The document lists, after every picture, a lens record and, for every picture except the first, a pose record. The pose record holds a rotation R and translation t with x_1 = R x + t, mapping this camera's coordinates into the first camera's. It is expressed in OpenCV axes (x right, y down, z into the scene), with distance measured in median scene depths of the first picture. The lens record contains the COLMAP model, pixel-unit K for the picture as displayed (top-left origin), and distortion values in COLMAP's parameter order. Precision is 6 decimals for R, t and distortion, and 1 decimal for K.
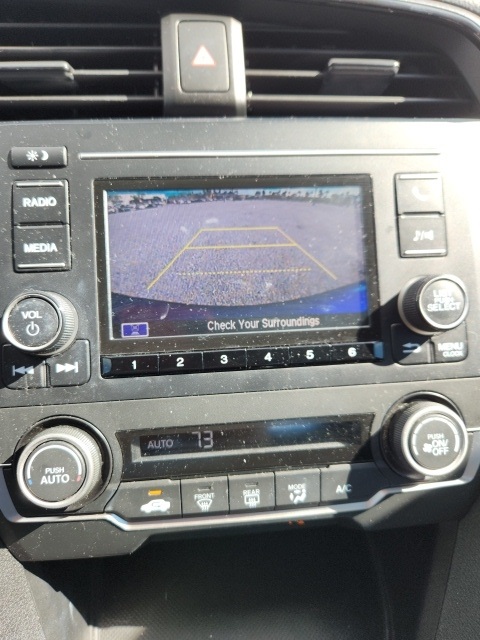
lens RADIAL K [[428.8, 0, 244.1], [0, 428.8, 320.3], [0, 0, 1]] dist [0.044905, -0.046416]
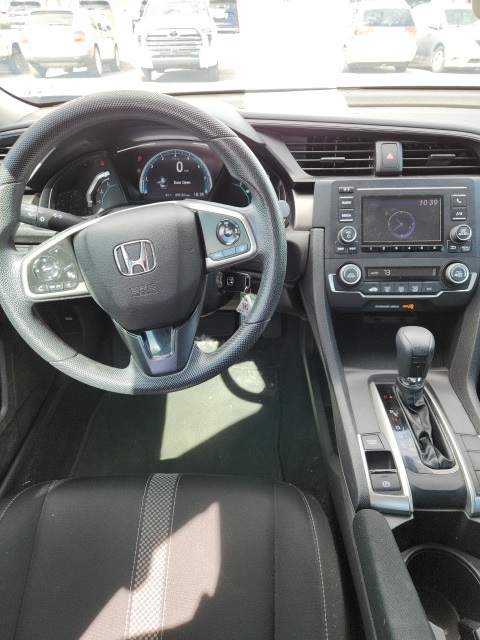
lens RADIAL K [[428.8, 0, 244.1], [0, 428.8, 320.3], [0, 0, 1]] dist [0.044905, -0.046416]
pose [[0.990890, 0.051185, -0.124571, -0.800617], [-0.047846, 0.998415, 0.029650, 0.627284], [0.125891, -0.023420, 0.991768, -2.633464]]
